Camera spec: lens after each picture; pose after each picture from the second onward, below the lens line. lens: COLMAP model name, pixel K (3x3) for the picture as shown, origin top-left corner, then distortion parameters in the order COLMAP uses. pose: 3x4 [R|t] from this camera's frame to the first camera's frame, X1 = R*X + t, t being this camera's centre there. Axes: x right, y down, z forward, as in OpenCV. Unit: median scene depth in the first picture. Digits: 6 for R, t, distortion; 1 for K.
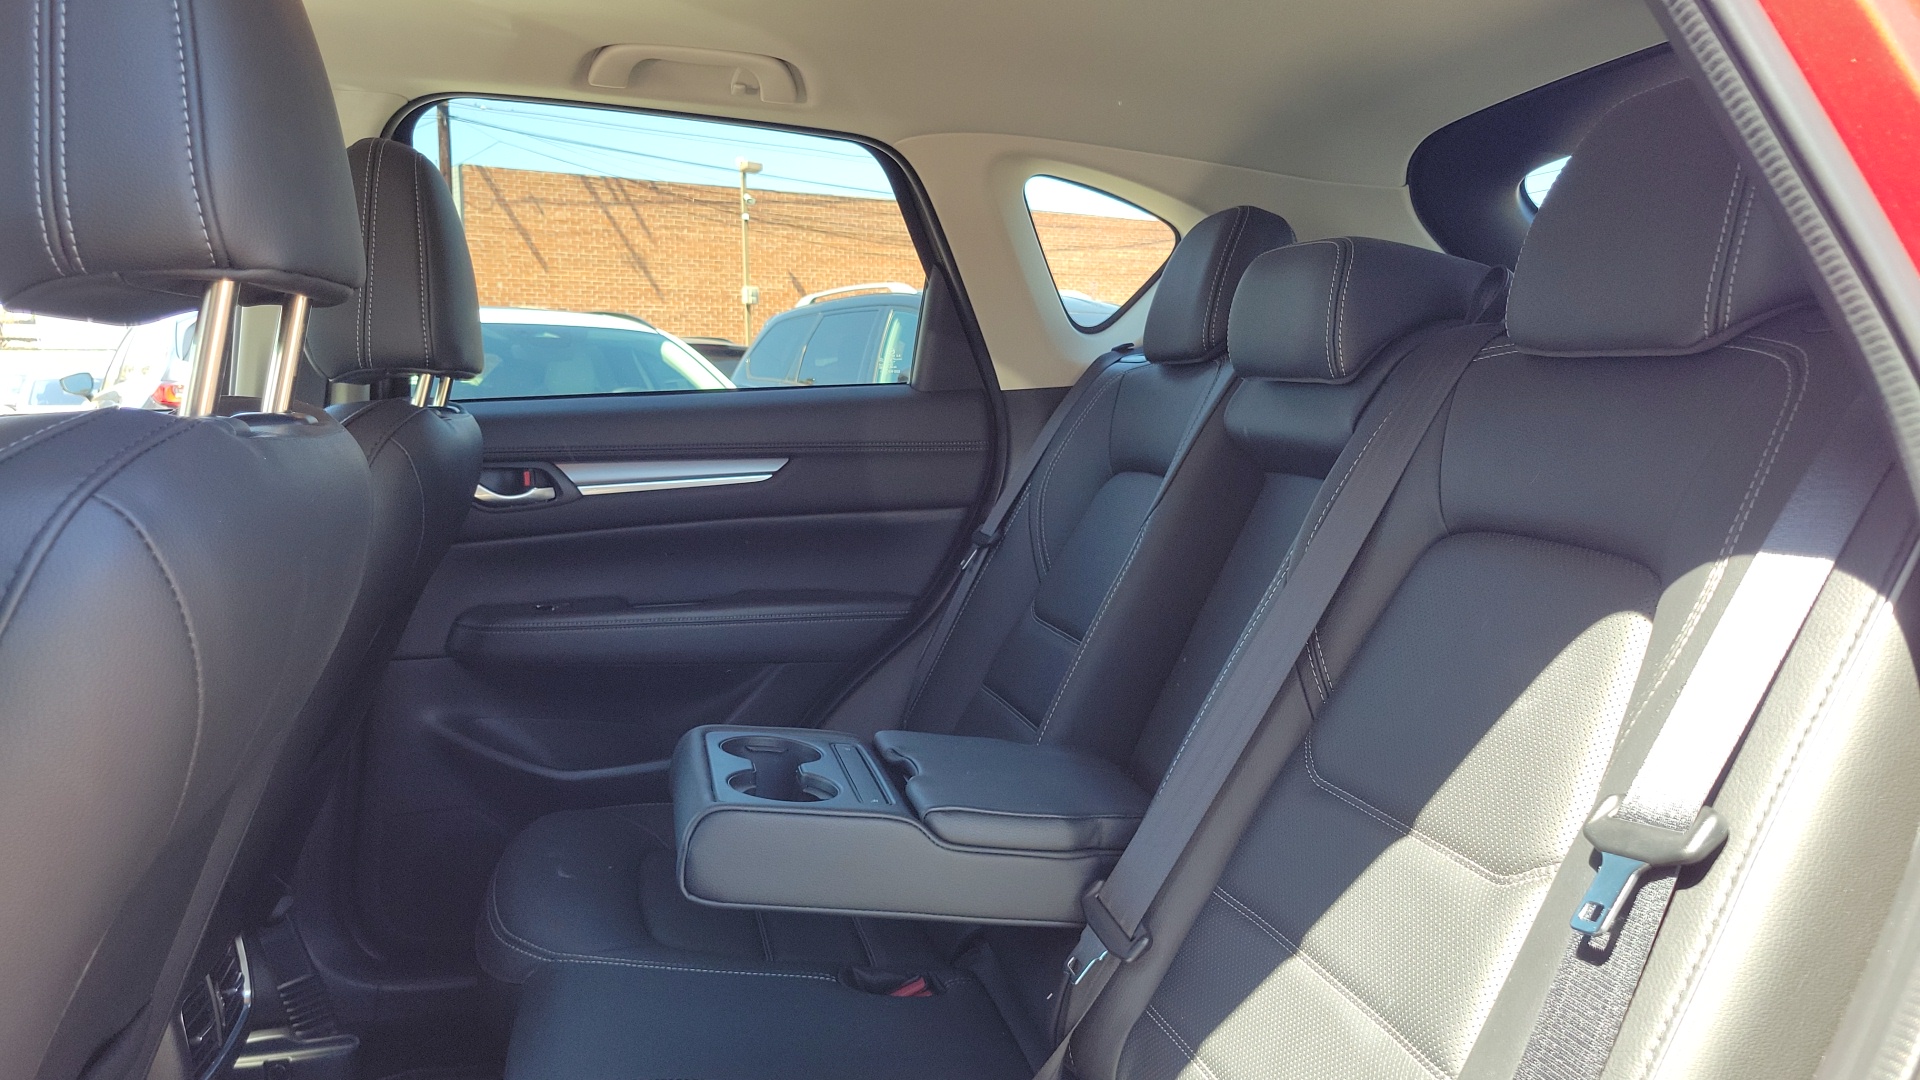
lens RADIAL K [[1480.5, 0, 974.2], [0, 1480.5, 538.7], [0, 0, 1]] dist [0.034480, -0.011531]
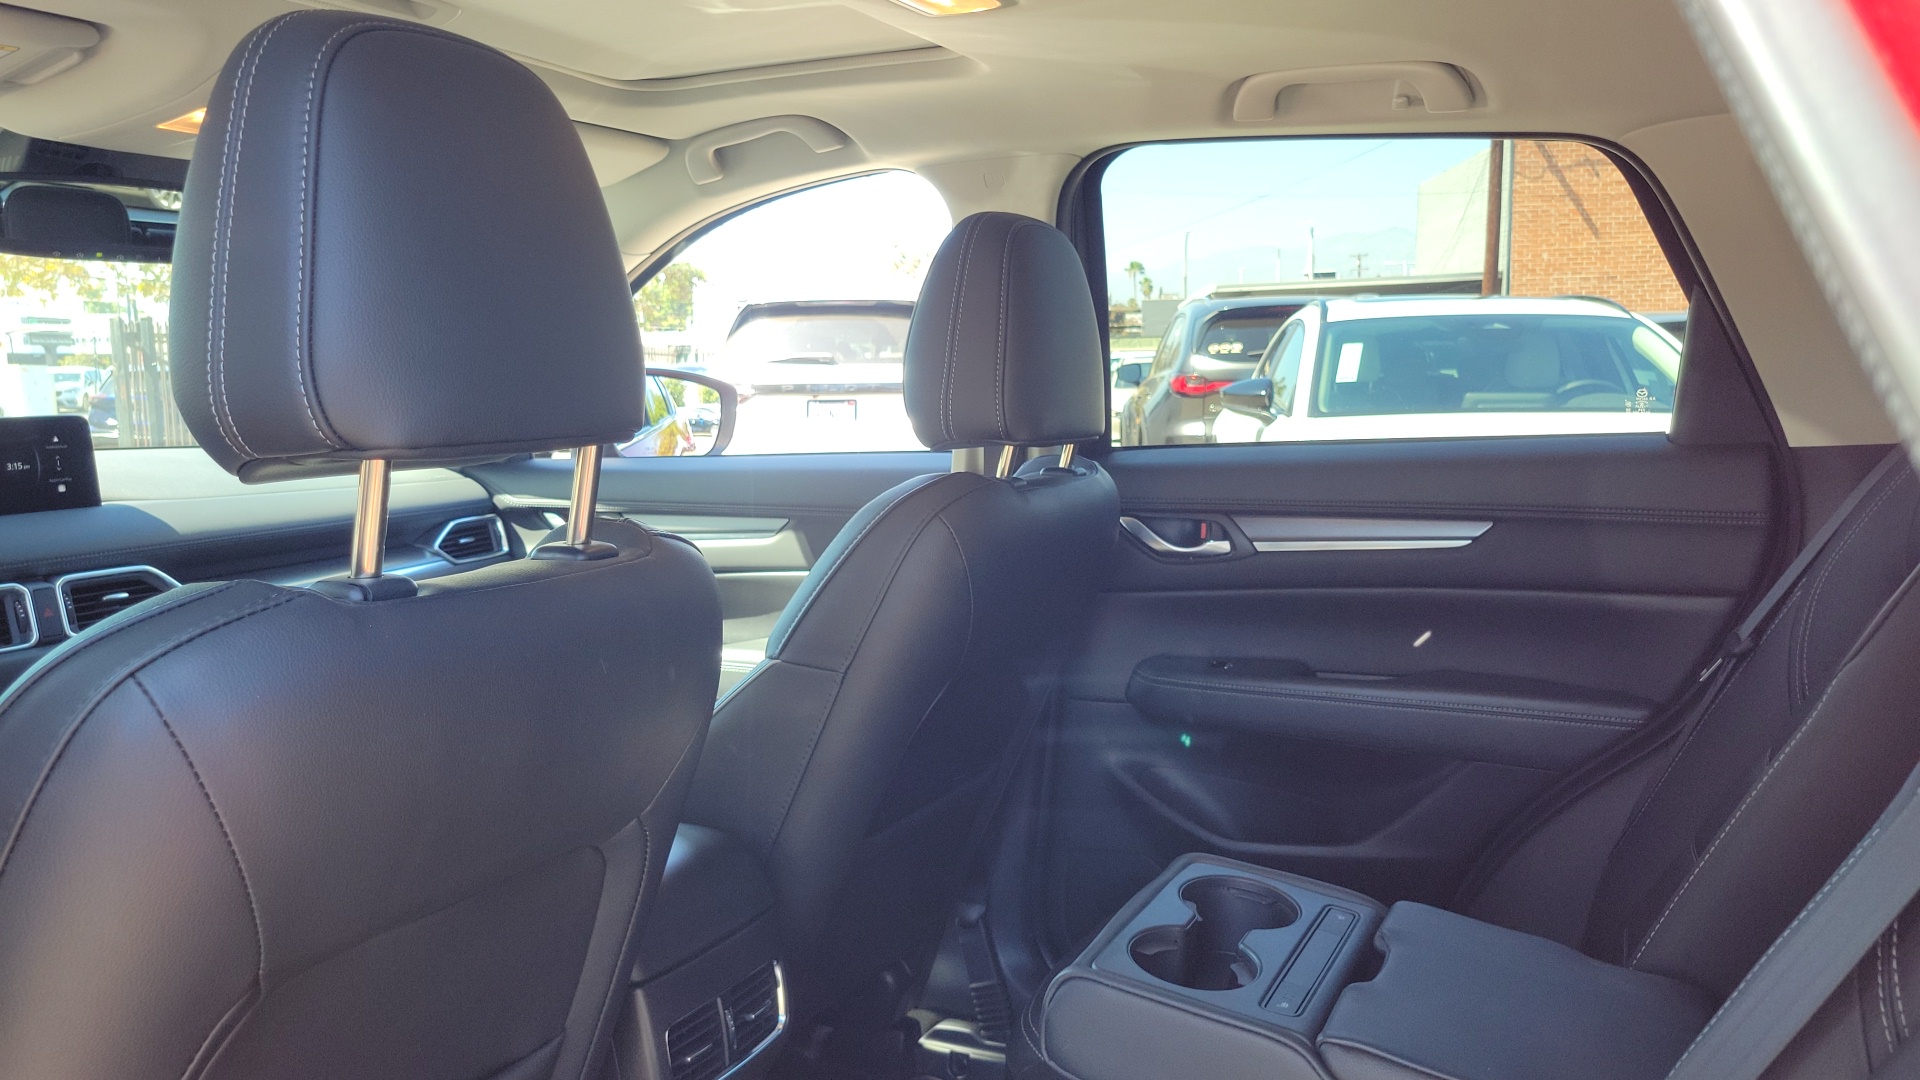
lens RADIAL K [[1480.5, 0, 974.2], [0, 1480.5, 538.7], [0, 0, 1]] dist [0.034480, -0.011531]
pose [[0.764415, 0.067774, -0.641152, 0.196713], [-0.052435, 0.997700, 0.042948, -0.067214], [0.642588, 0.000789, 0.766211, 0.164641]]
